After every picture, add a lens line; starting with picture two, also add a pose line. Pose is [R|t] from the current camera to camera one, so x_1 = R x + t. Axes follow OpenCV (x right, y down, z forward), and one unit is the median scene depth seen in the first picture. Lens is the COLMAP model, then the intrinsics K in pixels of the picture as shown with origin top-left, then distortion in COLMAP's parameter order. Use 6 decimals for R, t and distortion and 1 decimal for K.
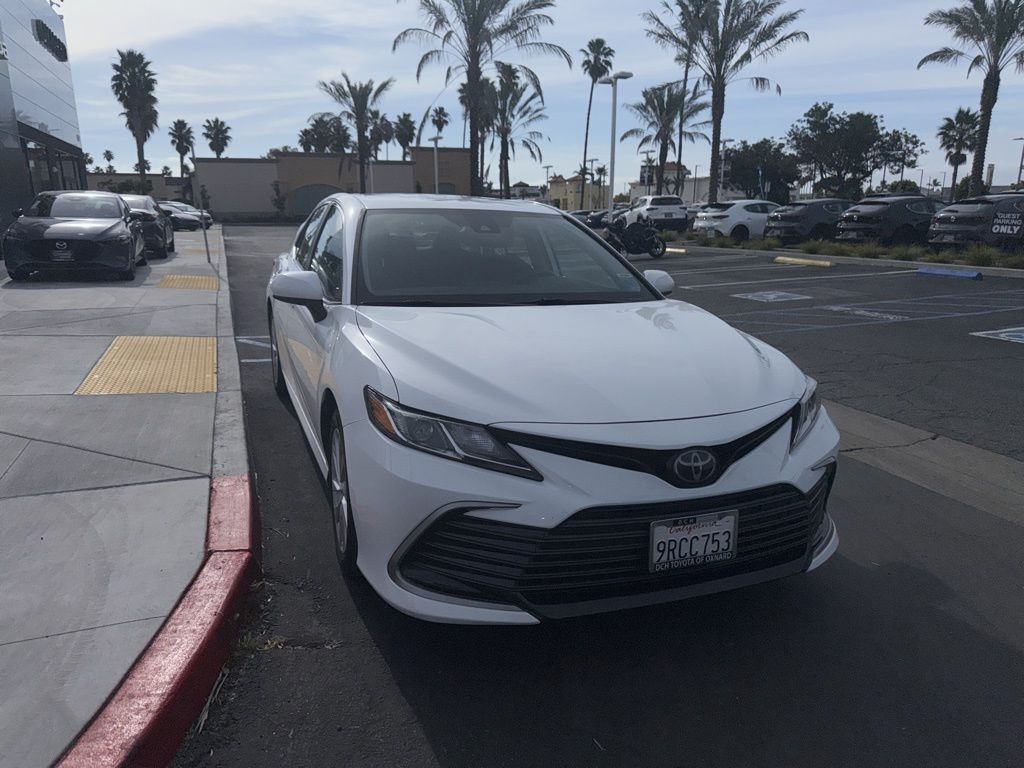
lens RADIAL K [[727.9, 0, 497.8], [0, 727.9, 390.2], [0, 0, 1]] dist [0.026844, -0.033627]
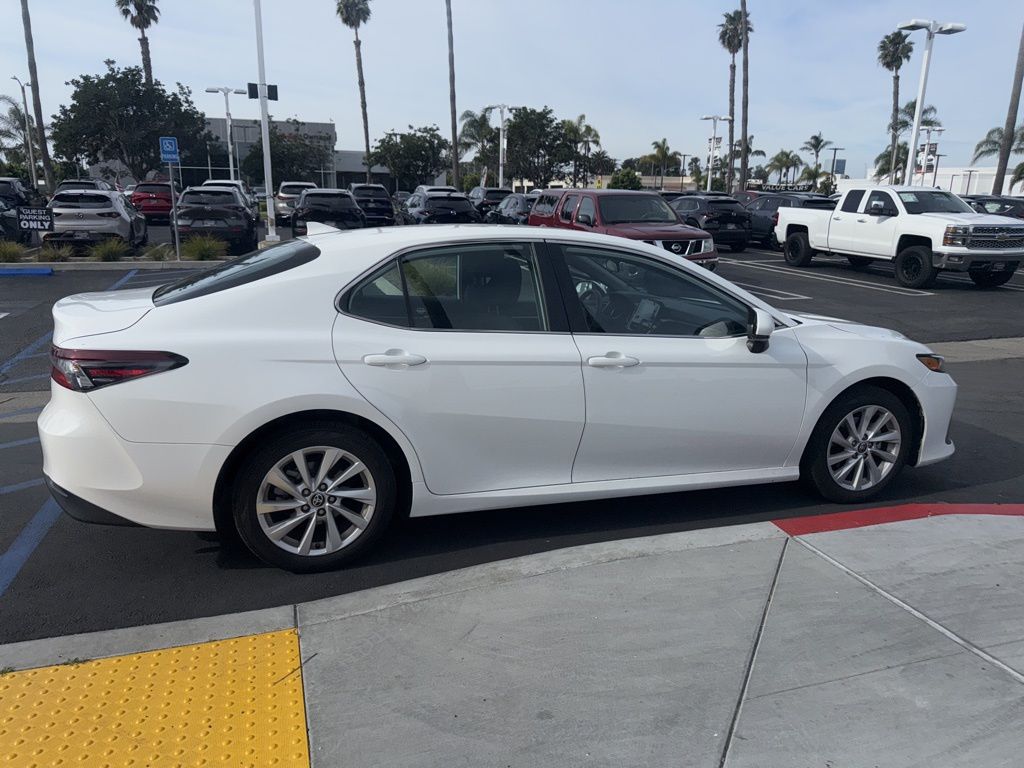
lens RADIAL K [[726.8, 0, 498.5], [0, 726.8, 381.8], [0, 0, 1]] dist [0.028861, -0.035352]
pose [[0.048136, -0.237010, 0.970314, -0.078429], [0.223445, 0.949376, 0.220810, -0.022369], [-0.973527, 0.206183, 0.098658, 0.075293]]
